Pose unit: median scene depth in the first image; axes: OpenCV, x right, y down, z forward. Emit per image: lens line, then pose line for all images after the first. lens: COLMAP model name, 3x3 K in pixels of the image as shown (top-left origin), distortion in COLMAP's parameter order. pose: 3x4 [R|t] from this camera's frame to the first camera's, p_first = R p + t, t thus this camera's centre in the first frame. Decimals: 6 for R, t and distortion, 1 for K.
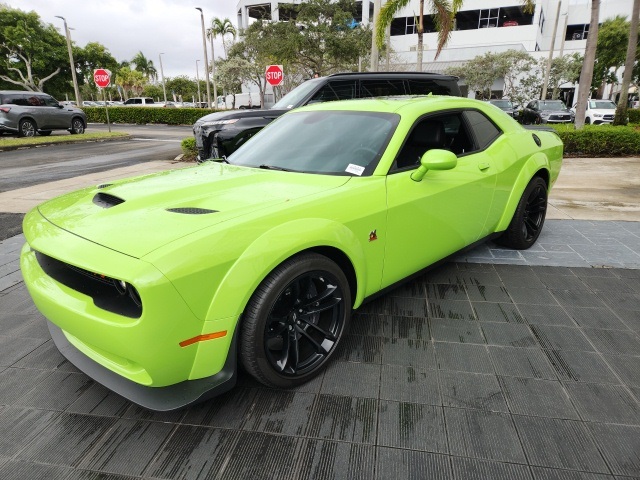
lens RADIAL K [[428.3, 0, 322.0], [0, 428.3, 239.2], [0, 0, 1]] dist [0.065098, -0.054735]
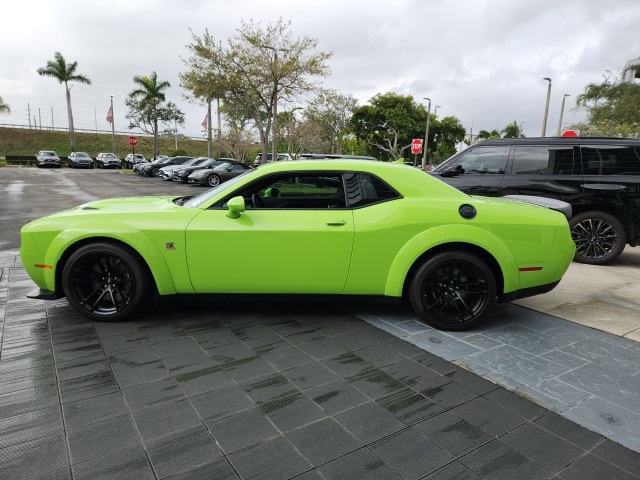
lens RADIAL K [[430.2, 0, 325.7], [0, 430.2, 243.2], [0, 0, 1]] dist [0.071106, -0.063737]
pose [[0.697181, 0.159393, -0.698951, 0.392230], [-0.251911, 0.967264, -0.030692, -0.027029], [0.671177, 0.197471, 0.714511, 0.079290]]
